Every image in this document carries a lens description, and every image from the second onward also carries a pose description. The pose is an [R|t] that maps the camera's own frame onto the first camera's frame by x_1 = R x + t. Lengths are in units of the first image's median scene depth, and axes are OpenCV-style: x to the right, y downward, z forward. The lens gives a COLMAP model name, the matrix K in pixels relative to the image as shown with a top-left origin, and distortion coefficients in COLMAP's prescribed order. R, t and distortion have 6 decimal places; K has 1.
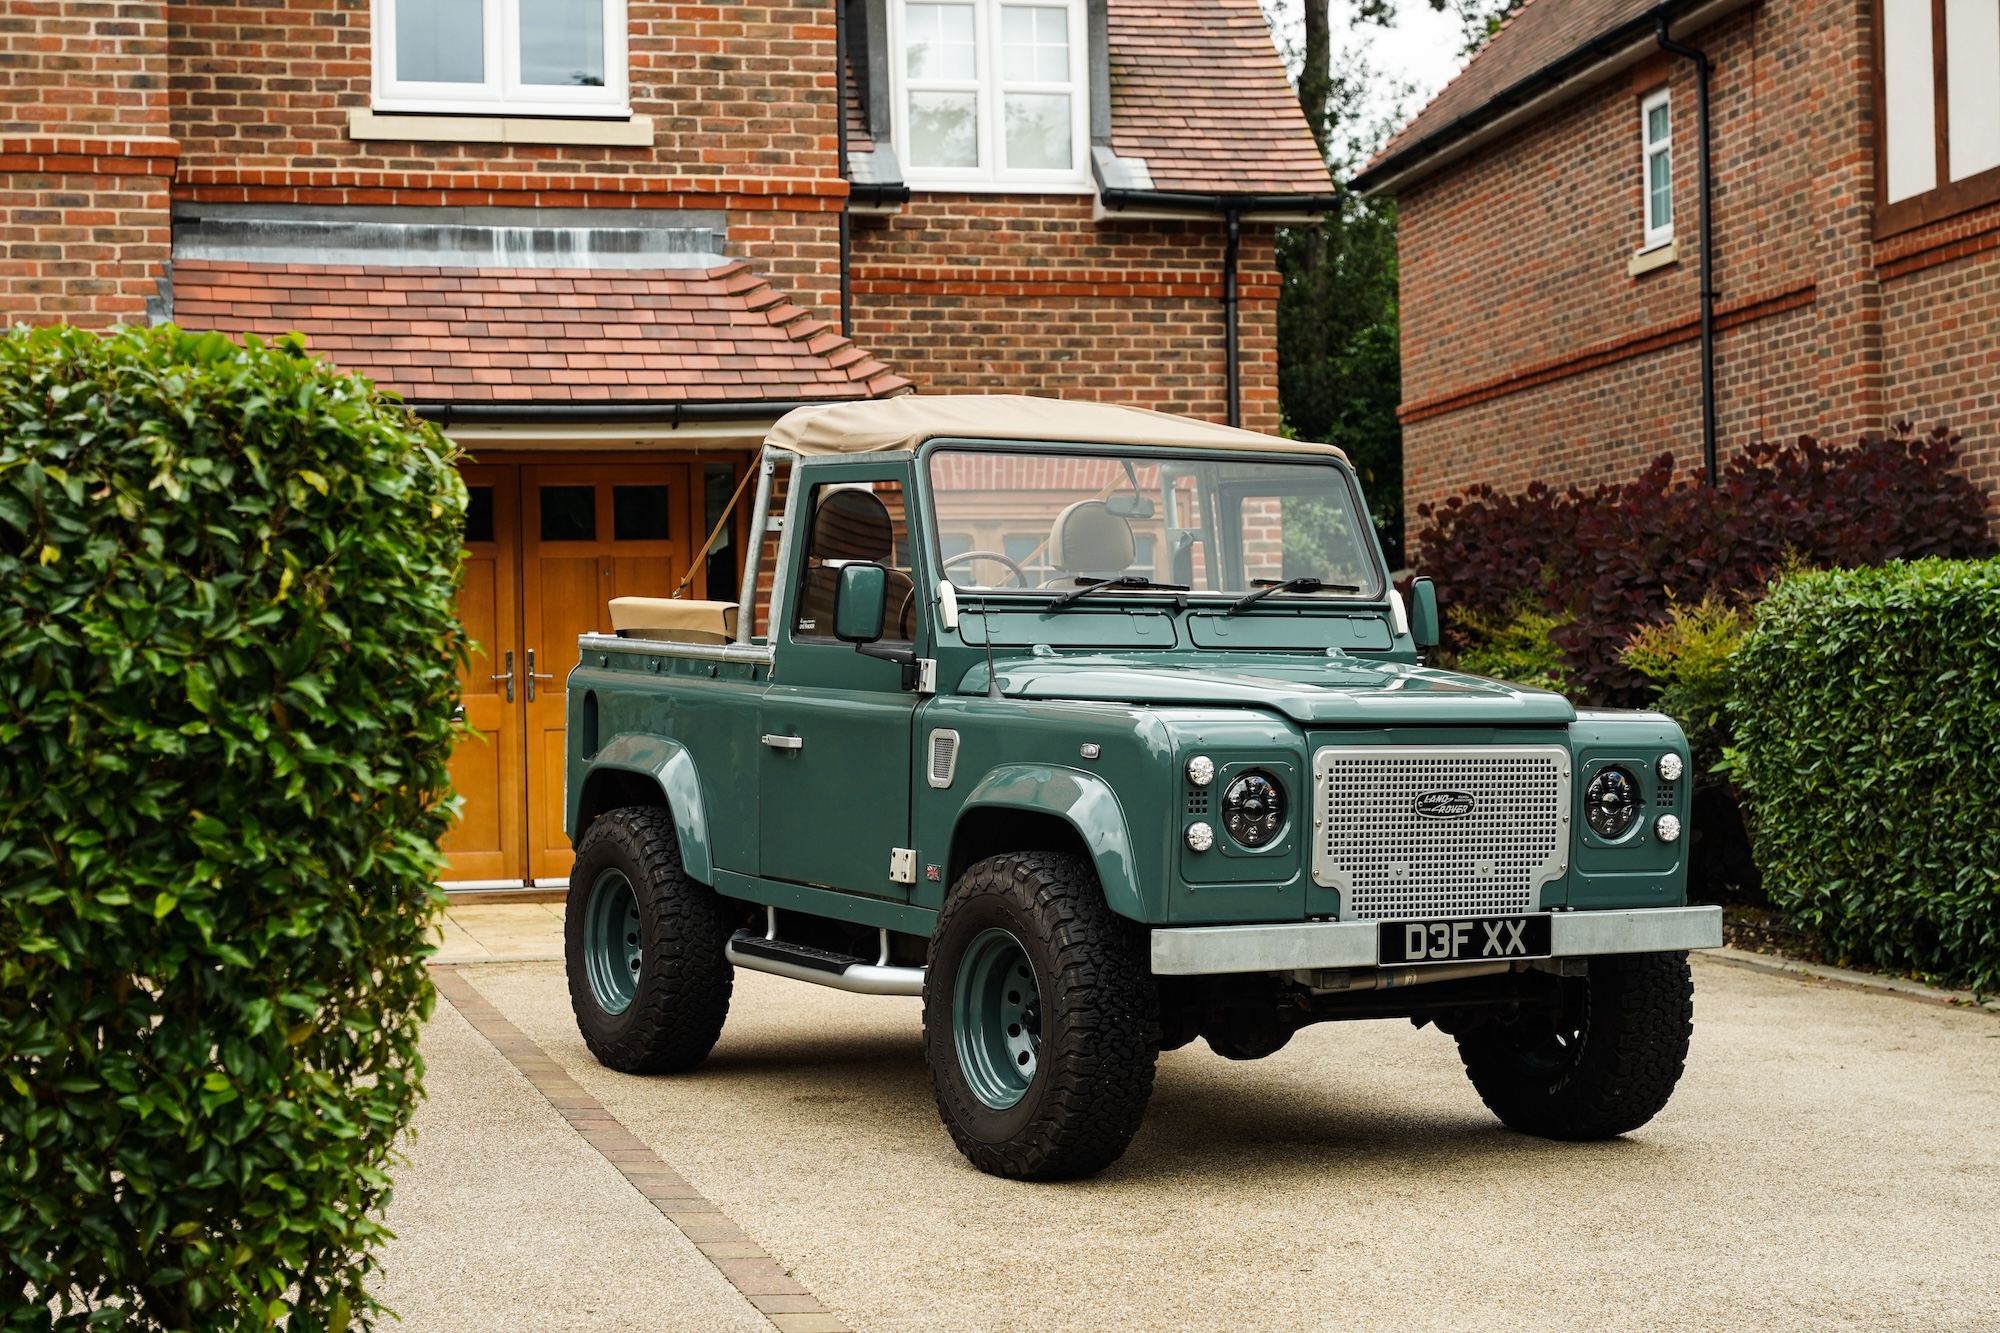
lens RADIAL K [[3574.9, 0, 1000.0], [0, 3574.9, 666.5], [0, 0, 1]] dist [0.015454, 0.053535]
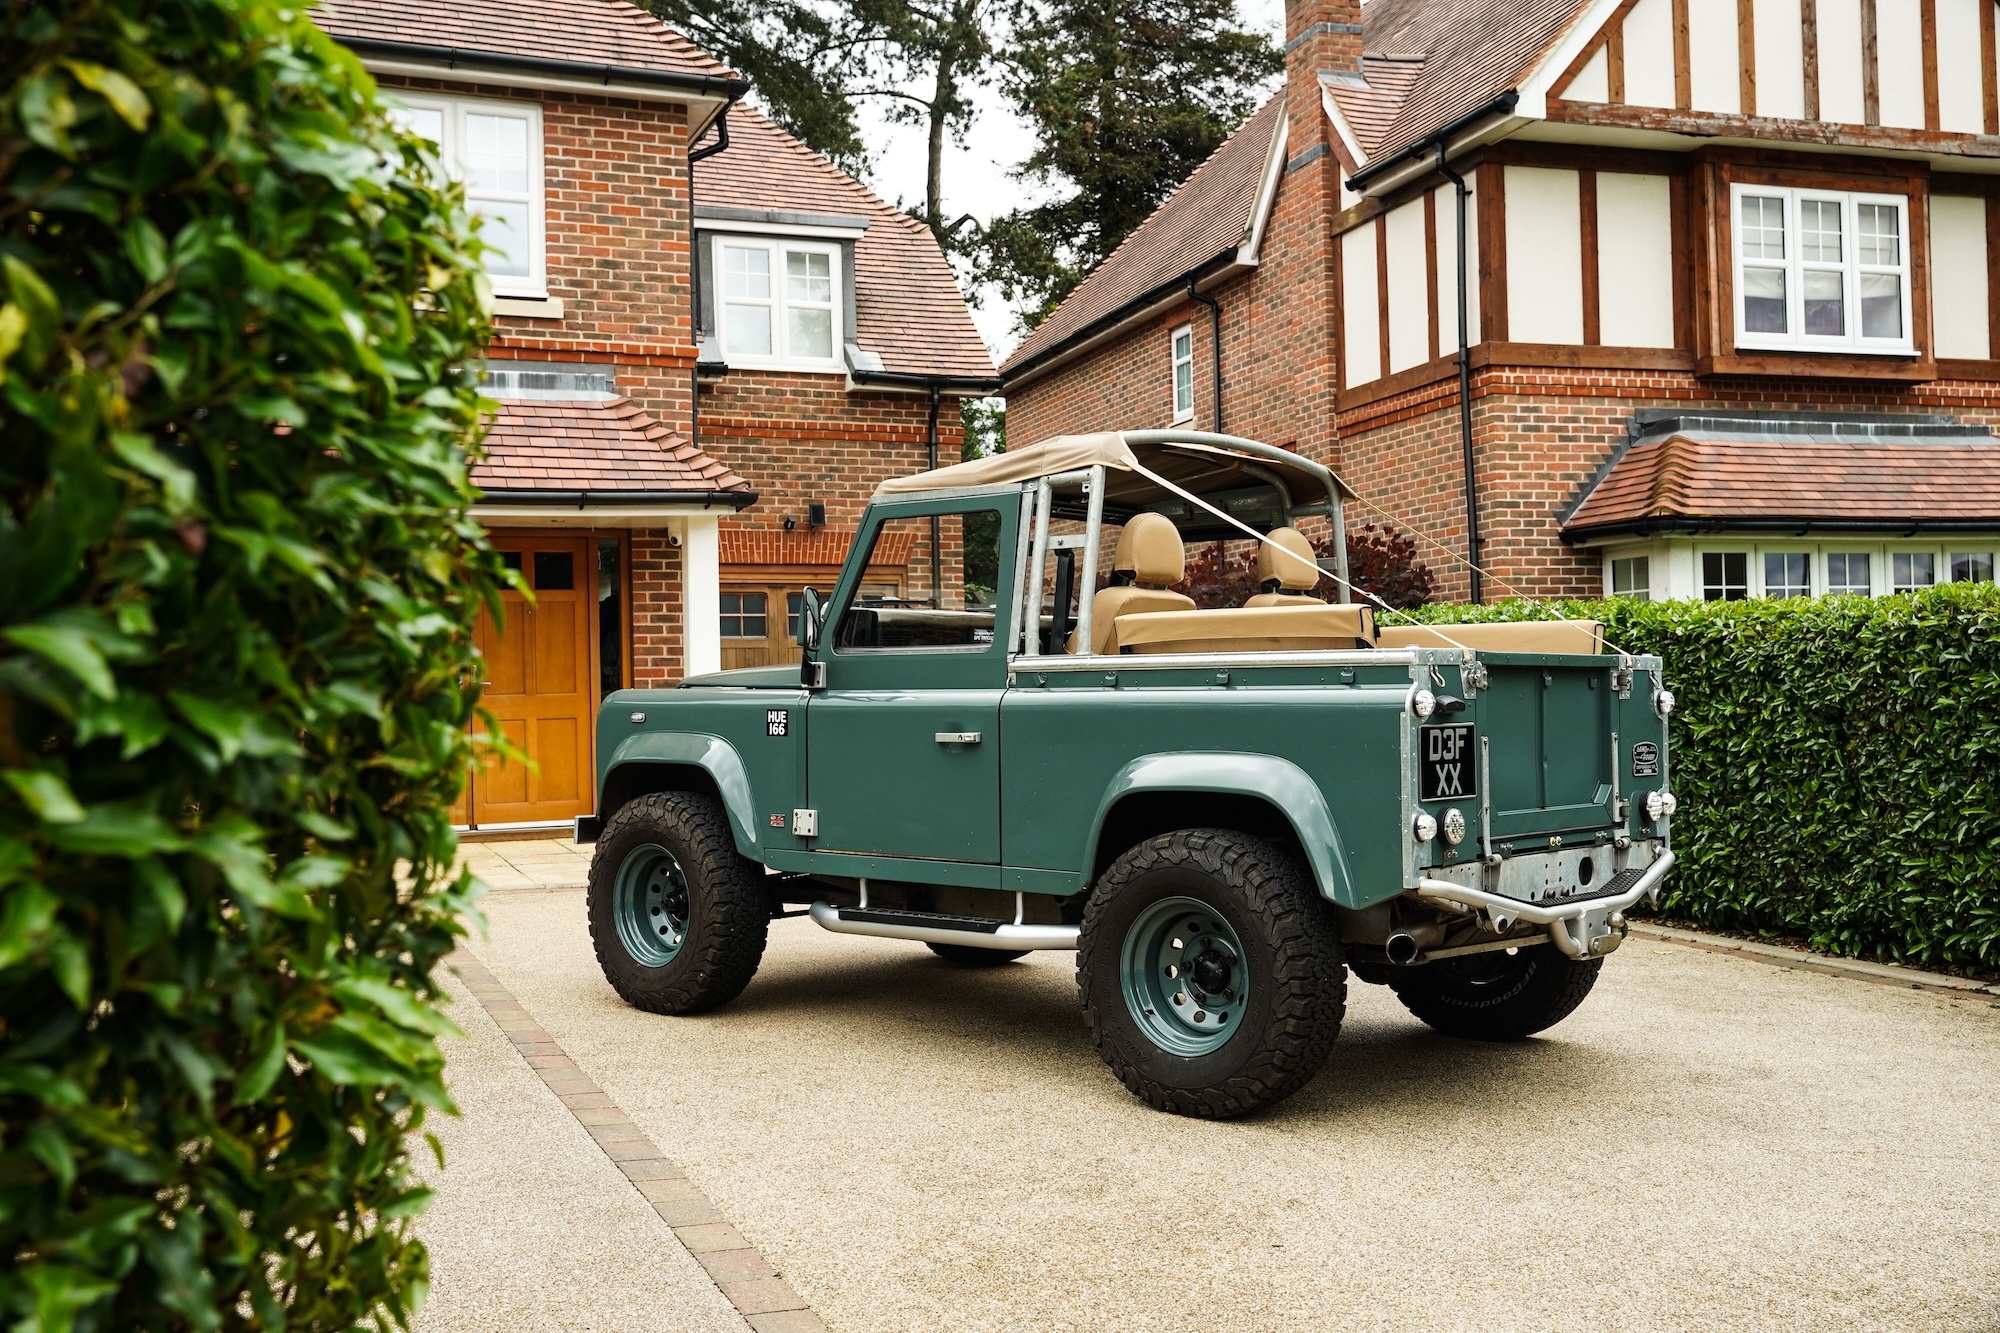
lens RADIAL K [[1927.1, 0, 1003.3], [0, 1927.1, 657.8], [0, 0, 1]] dist [0.001289, 0.009209]
pose [[0.989543, 0.002272, 0.144218, -0.032530], [-0.000391, 0.999915, -0.013065, 0.002437], [-0.144235, 0.012872, 0.989460, 0.199985]]
